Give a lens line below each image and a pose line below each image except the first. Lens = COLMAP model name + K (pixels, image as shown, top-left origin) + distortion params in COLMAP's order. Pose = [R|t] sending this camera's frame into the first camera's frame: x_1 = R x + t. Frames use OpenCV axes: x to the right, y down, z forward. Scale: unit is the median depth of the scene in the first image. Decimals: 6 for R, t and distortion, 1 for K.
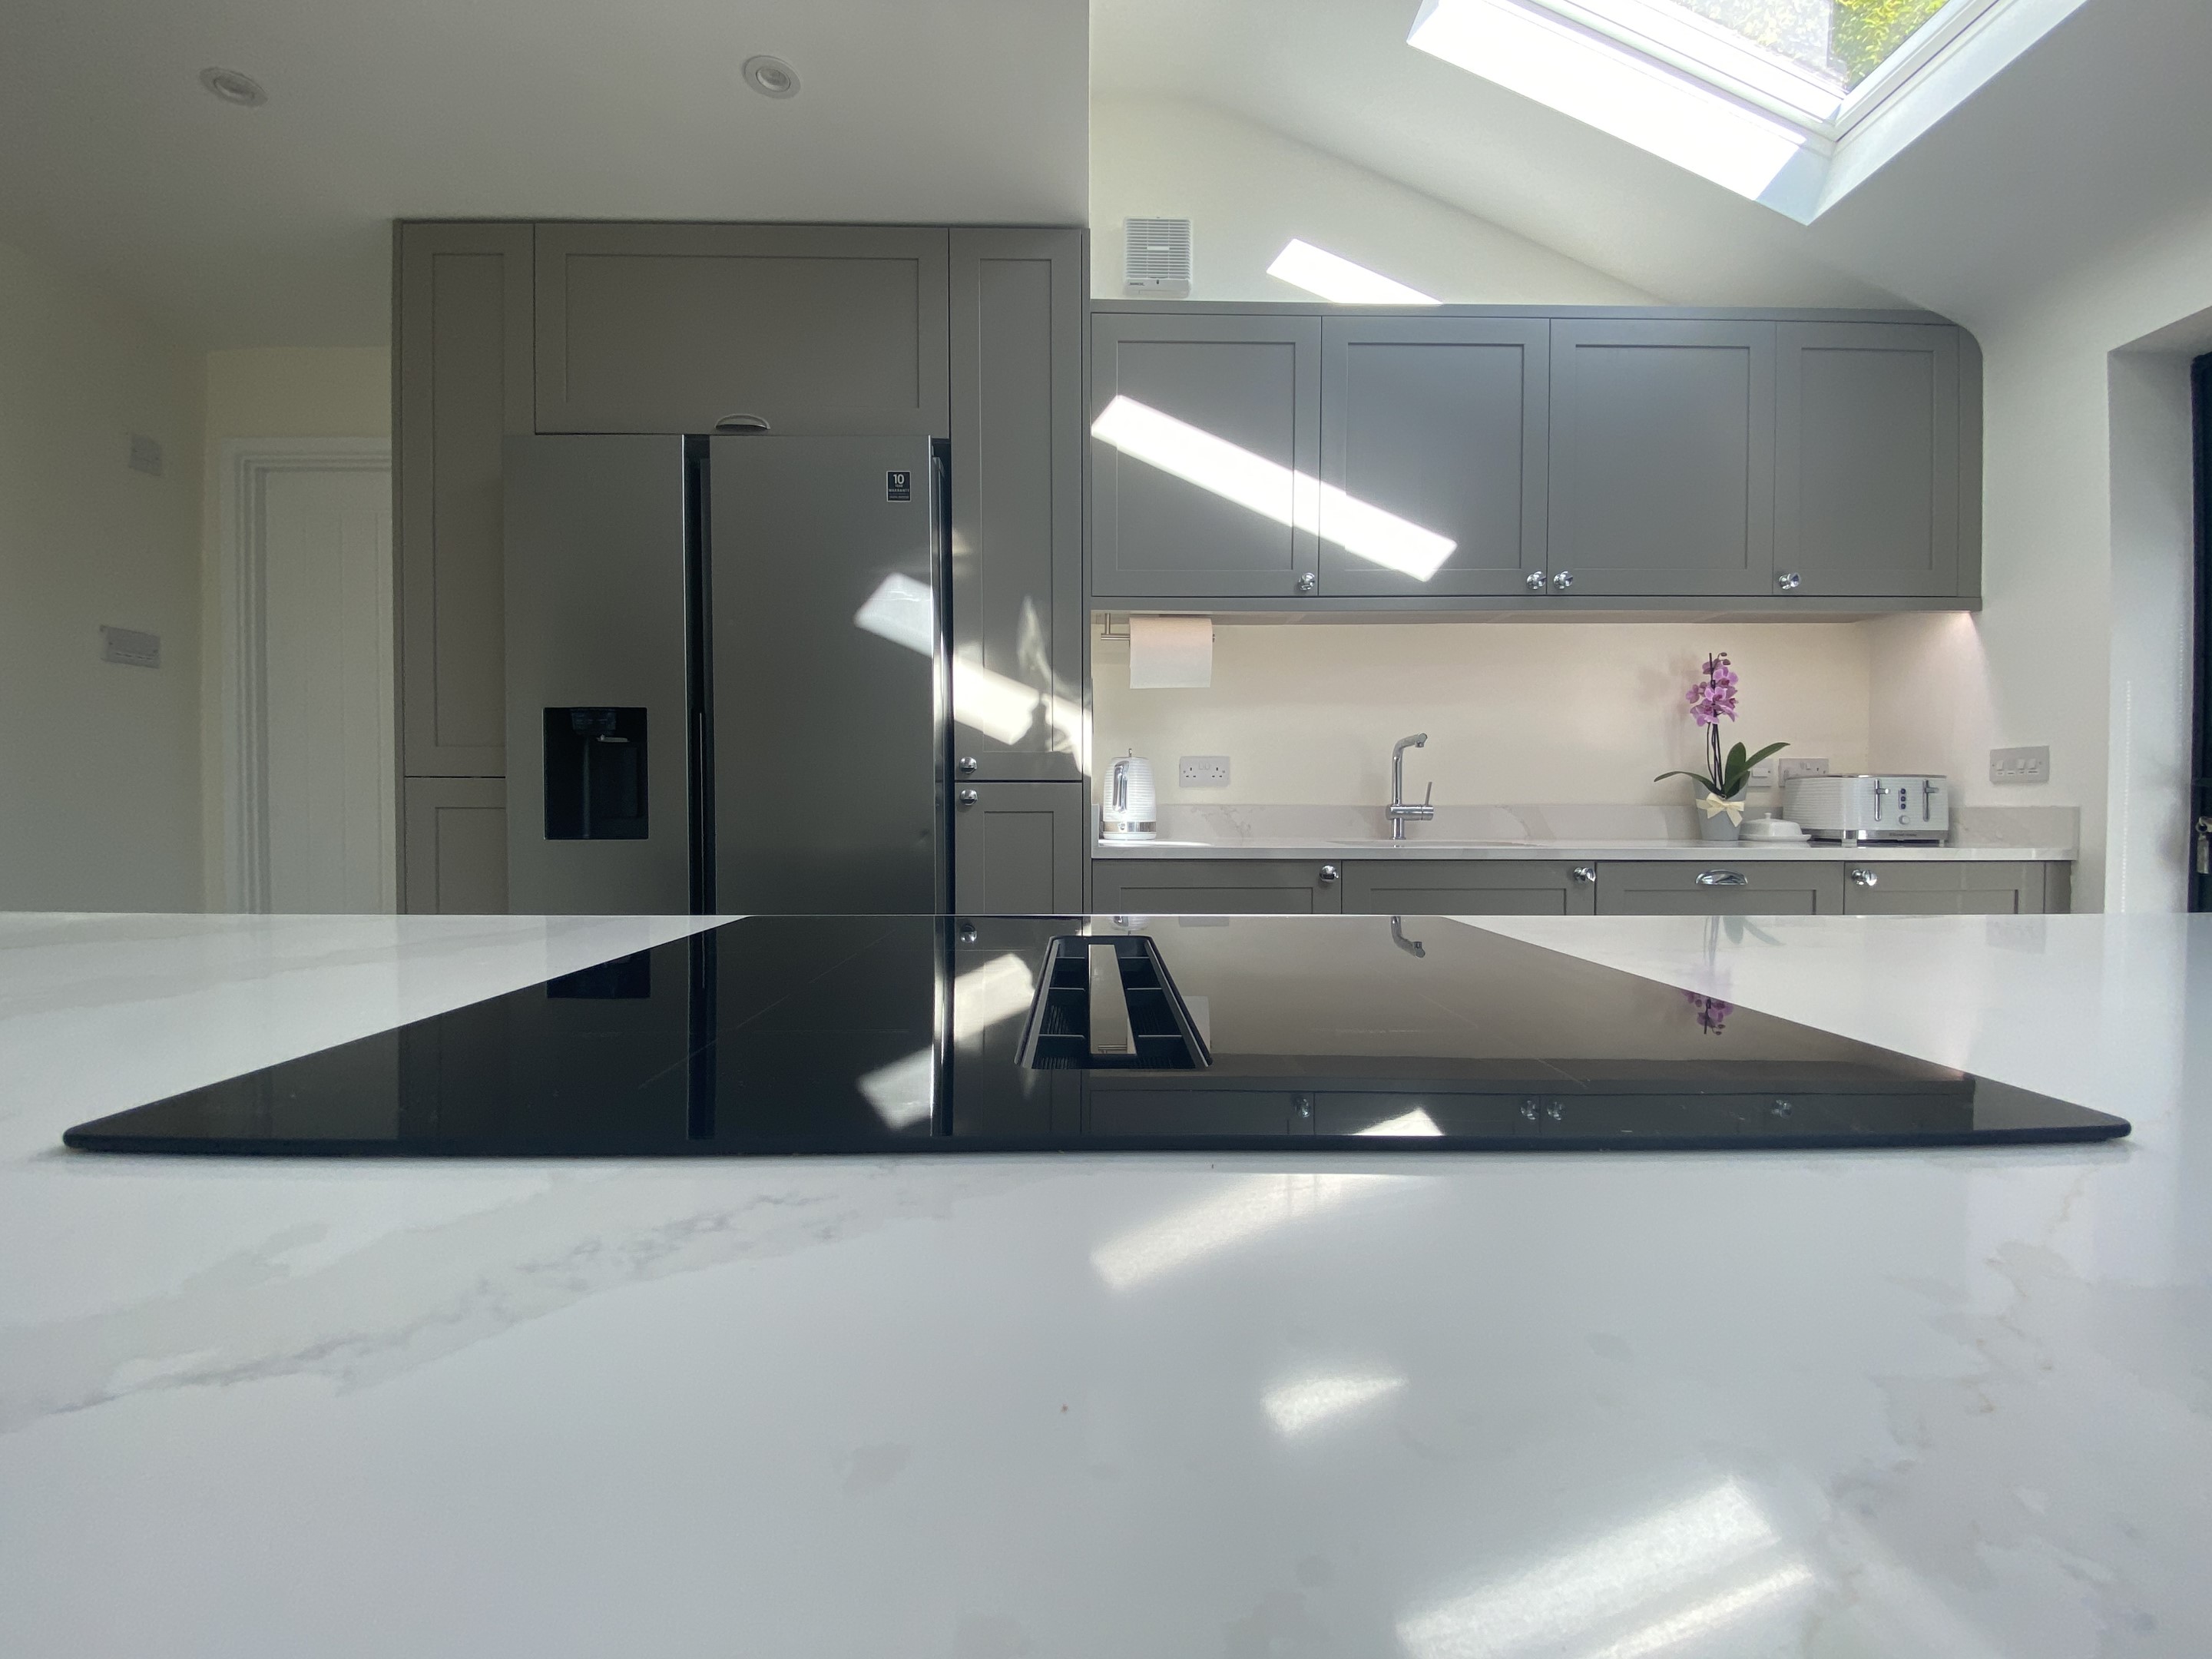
lens RADIAL K [[895.5, 0, 1156.2], [0, 895.5, 835.7], [0, 0, 1]] dist [-0.000768, -0.000356]
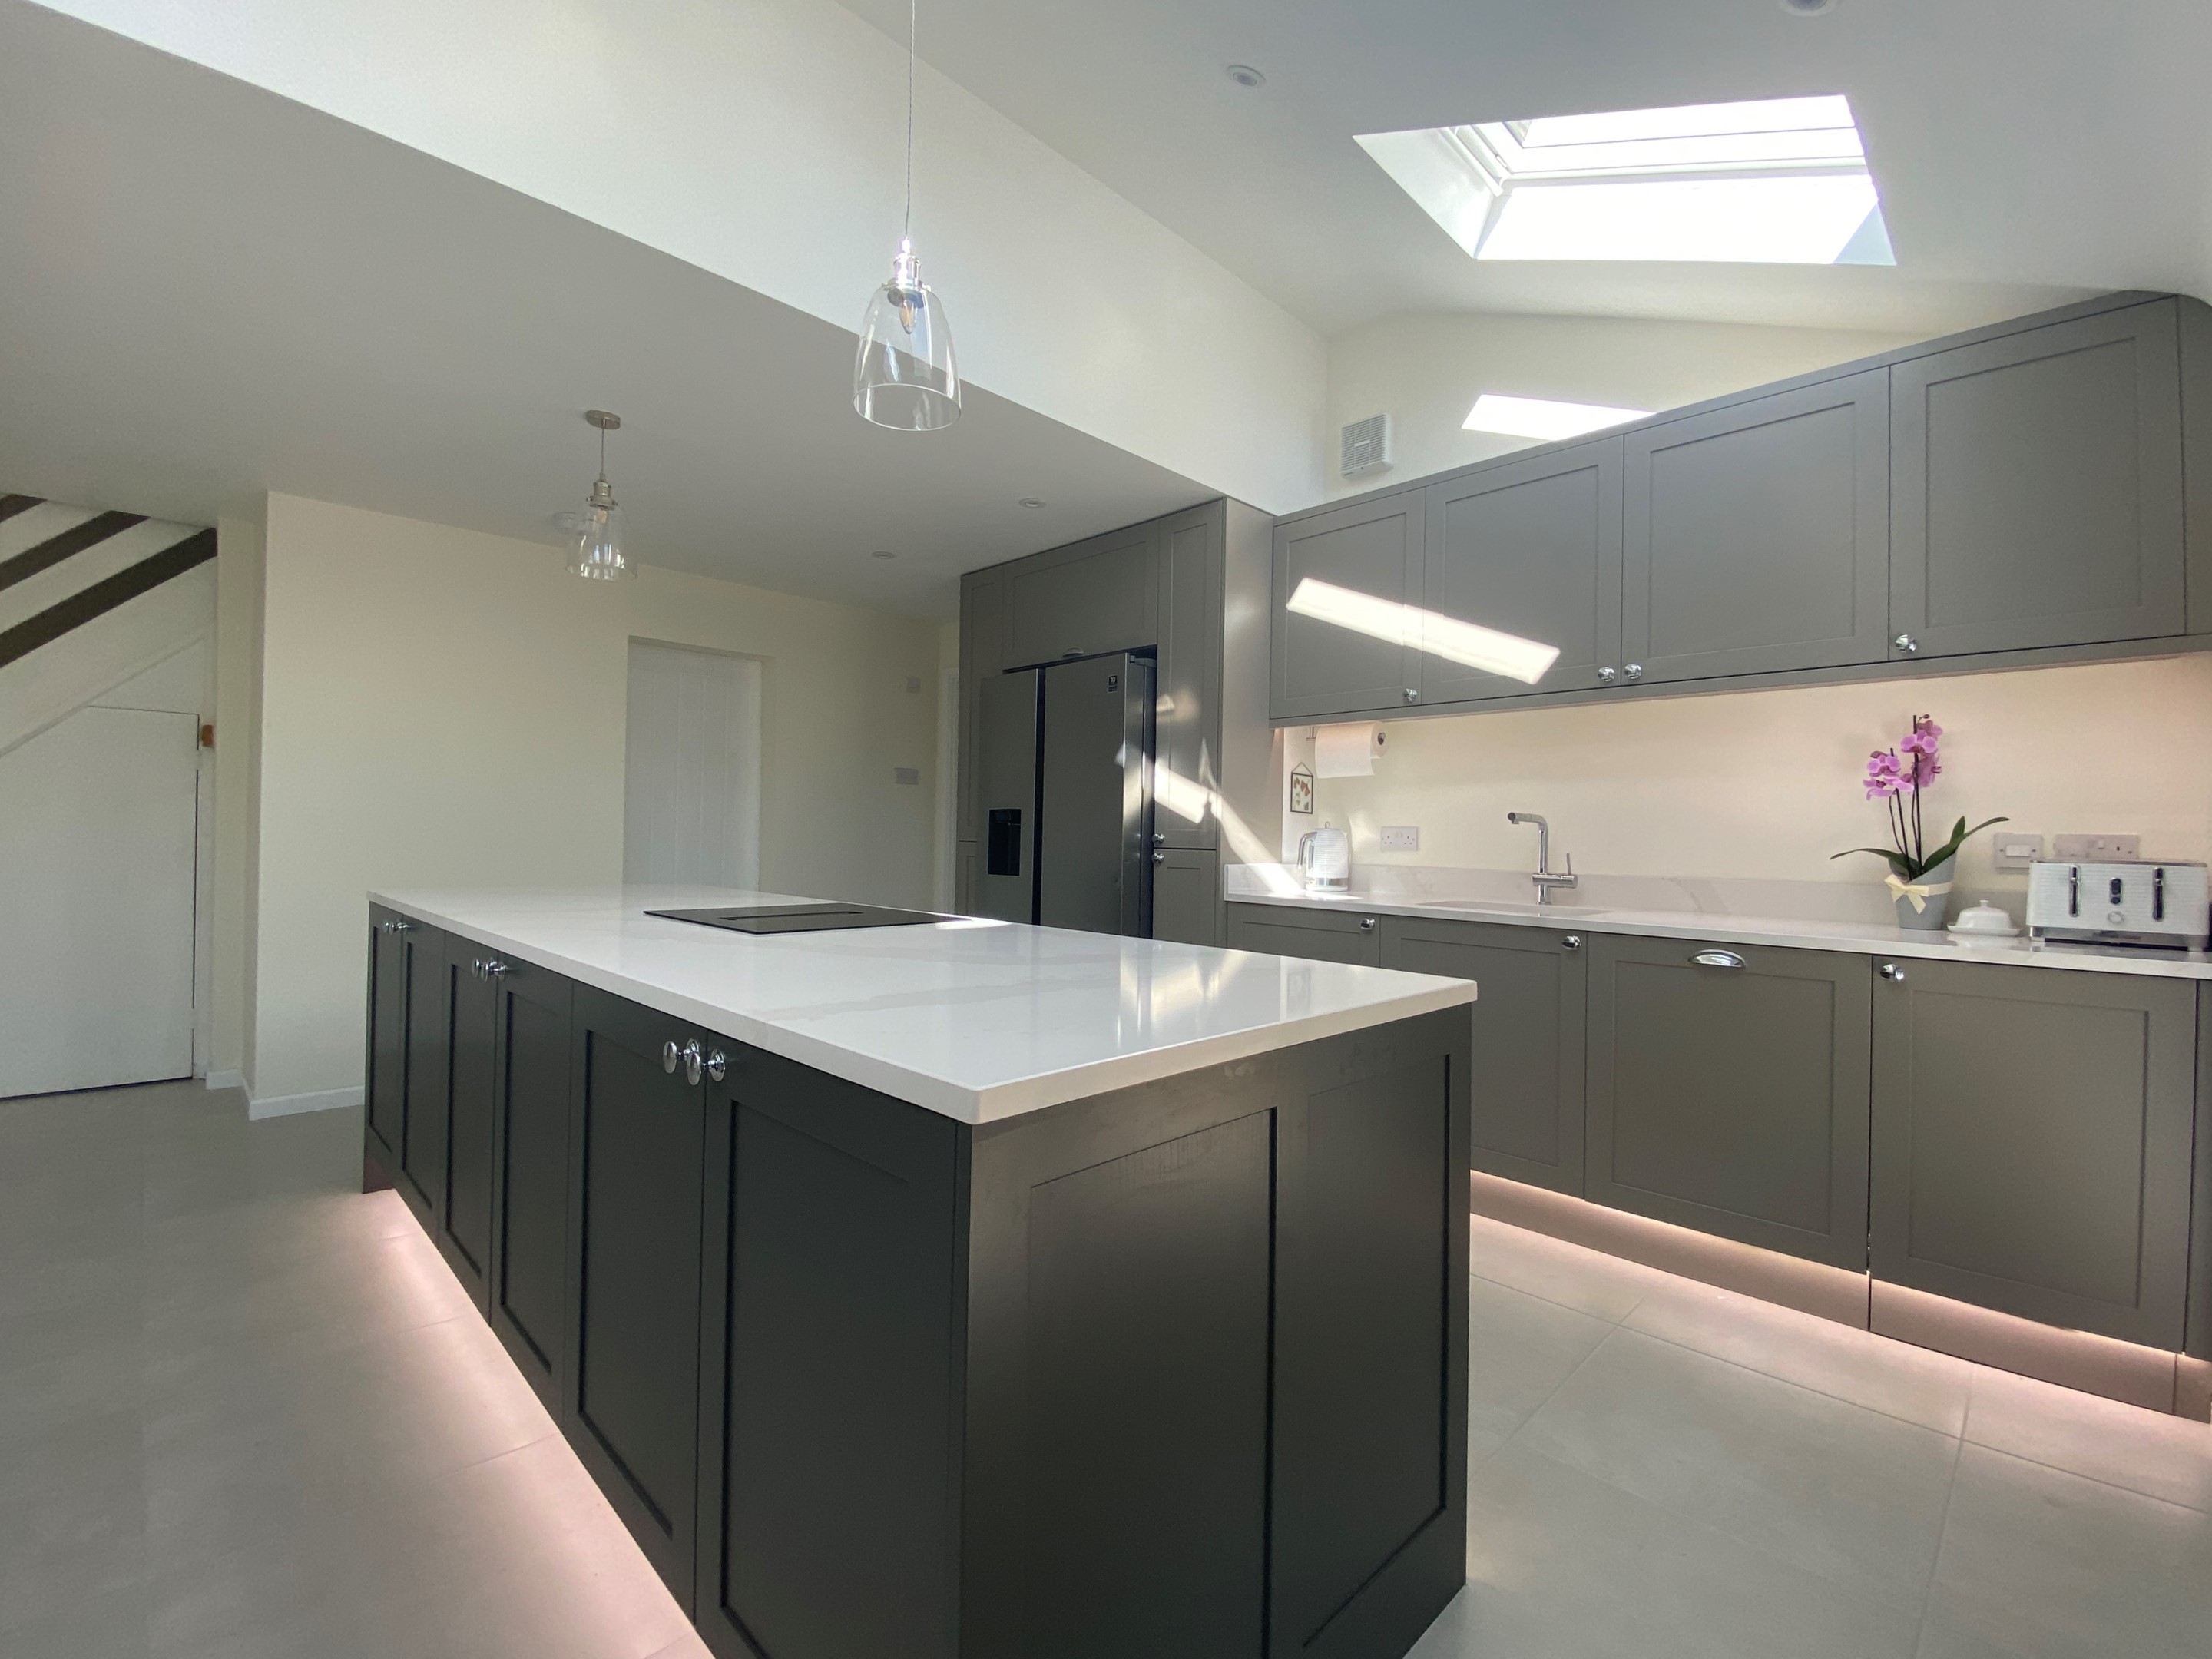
lens RADIAL K [[952.9, 0, 1106.0], [0, 952.9, 829.5], [0, 0, 1]] dist [0.000316, -0.000155]
pose [[0.695144, 0.008173, -0.718825, 0.808599], [-0.039715, 0.998845, -0.027050, -0.037654], [0.717773, 0.047352, 0.694665, -0.233677]]
